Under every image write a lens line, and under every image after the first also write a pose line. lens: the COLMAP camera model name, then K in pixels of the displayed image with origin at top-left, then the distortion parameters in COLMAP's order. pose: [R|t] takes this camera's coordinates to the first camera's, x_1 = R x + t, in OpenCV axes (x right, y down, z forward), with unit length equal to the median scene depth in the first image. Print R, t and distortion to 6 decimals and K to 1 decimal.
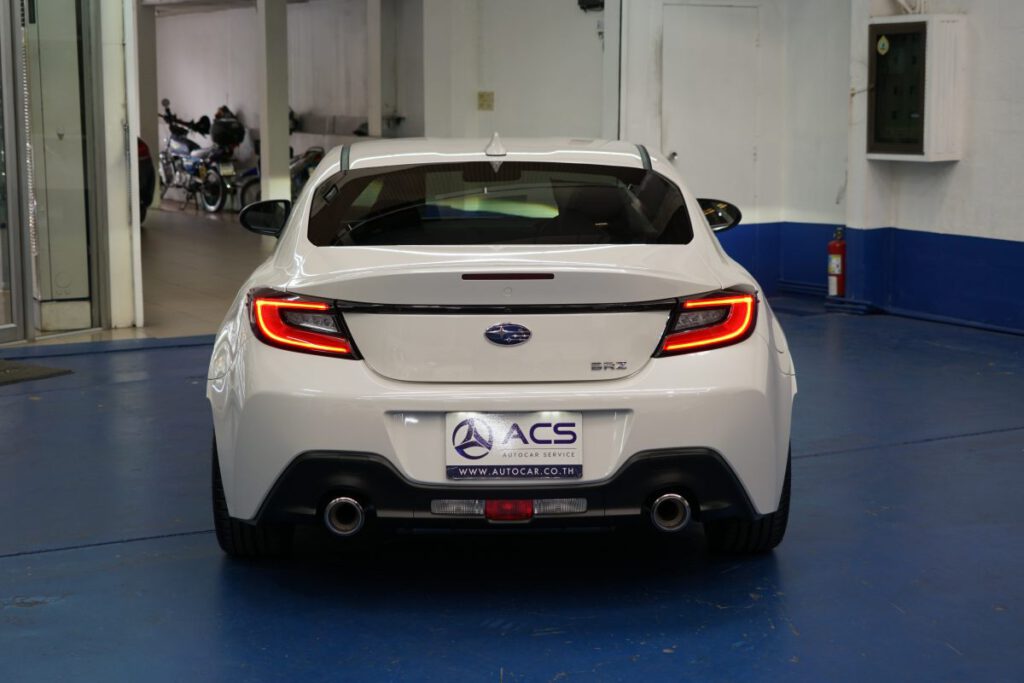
lens RADIAL K [[1646.4, 0, 490.1], [0, 1646.4, 331.6], [0, 0, 1]] dist [0.011060, 0.000000]
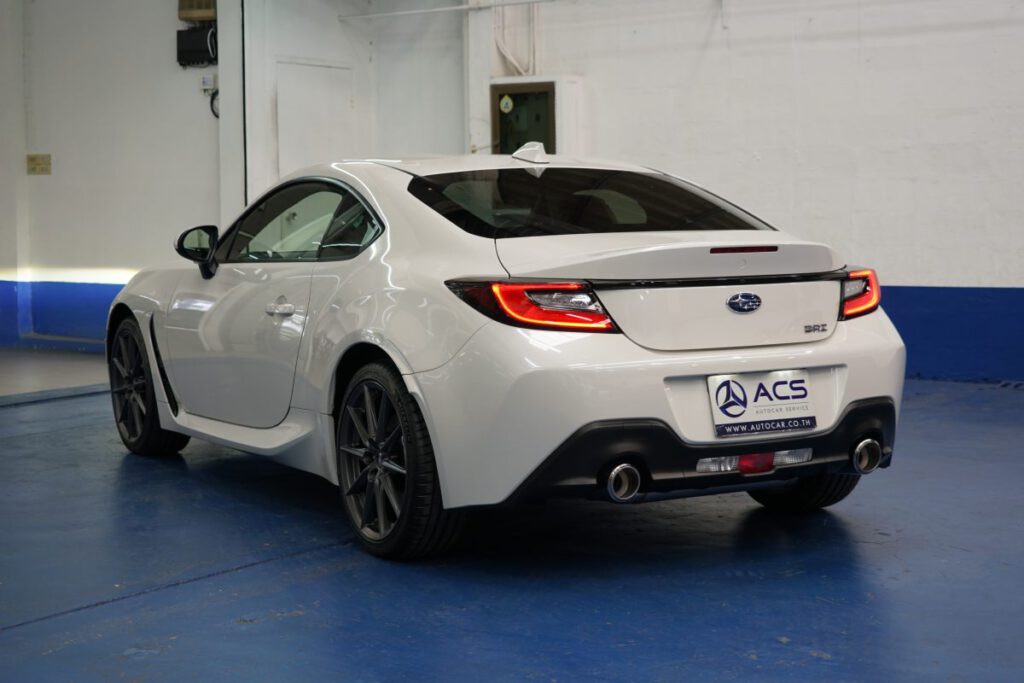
lens RADIAL K [[1740.2, 0, 508.8], [0, 1740.2, 332.8], [0, 0, 1]] dist [0.038062, 0.000000]
pose [[0.883665, -0.042812, 0.466159, -0.661752], [0.074922, 0.995907, -0.050560, 0.067697], [-0.462086, 0.079604, 0.883255, 0.051203]]
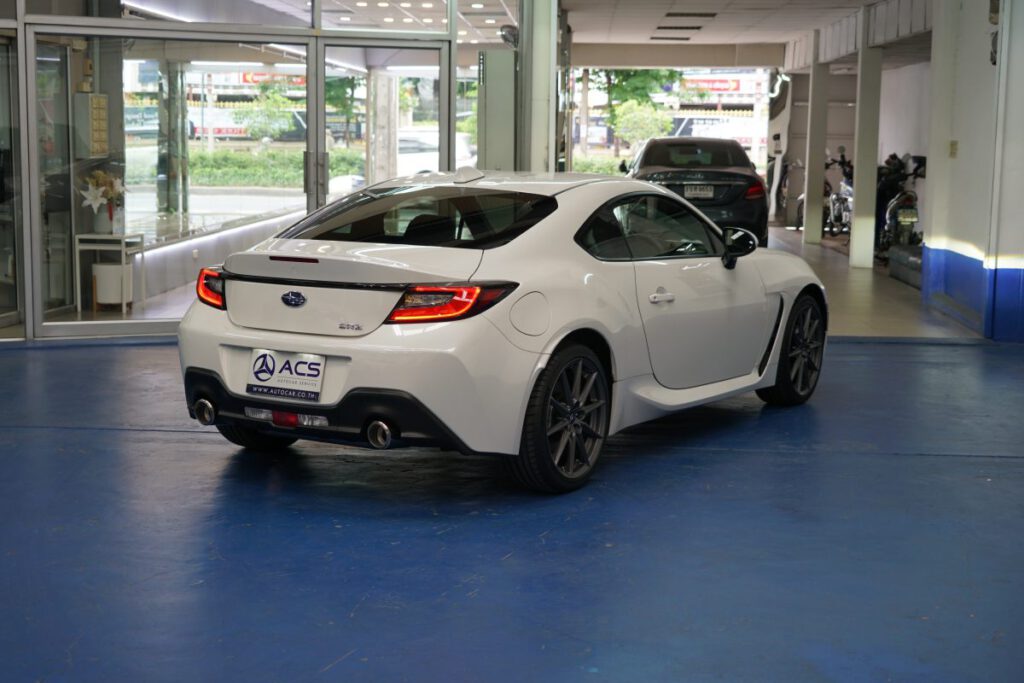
lens RADIAL K [[1561.5, 0, 516.3], [0, 1561.5, 344.1], [0, 0, 1]] dist [0.042908, 0.000000]
pose [[0.841456, 0.085182, -0.533569, 0.910268], [-0.093560, 0.995549, 0.011387, 0.006966], [0.532164, 0.040339, 0.845680, -0.063443]]
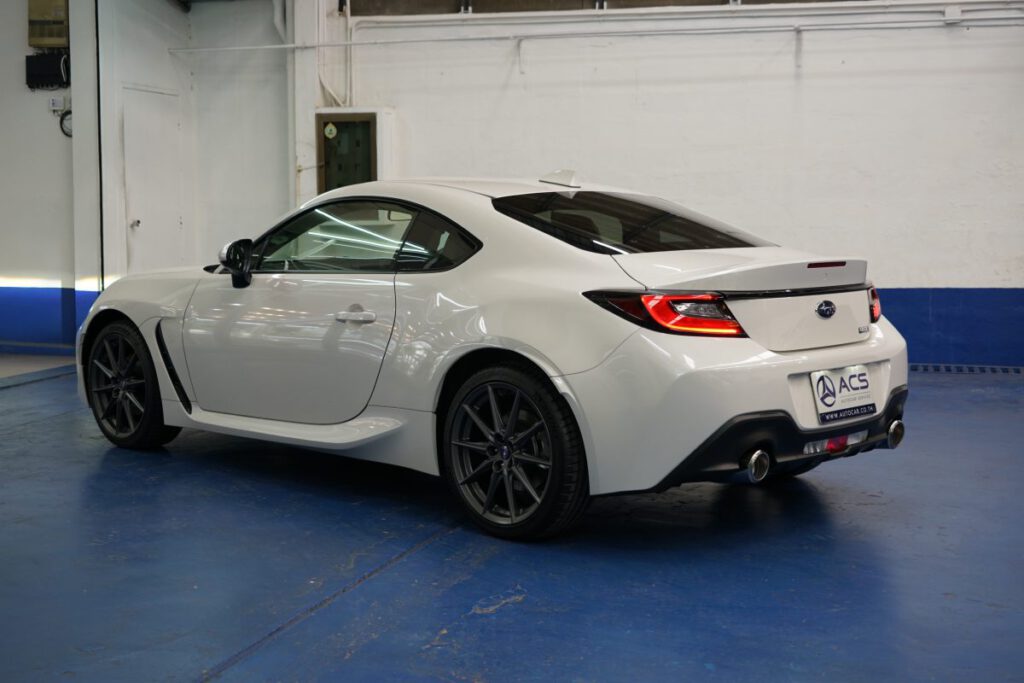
lens RADIAL K [[1395.2, 0, 511.9], [0, 1395.2, 340.5], [0, 0, 1]] dist [0.024233, 0.000000]
pose [[0.715647, -0.064709, 0.695458, -0.924303], [0.097881, 0.995165, -0.008127, 0.010589], [-0.691570, 0.073888, 0.718520, 0.379160]]
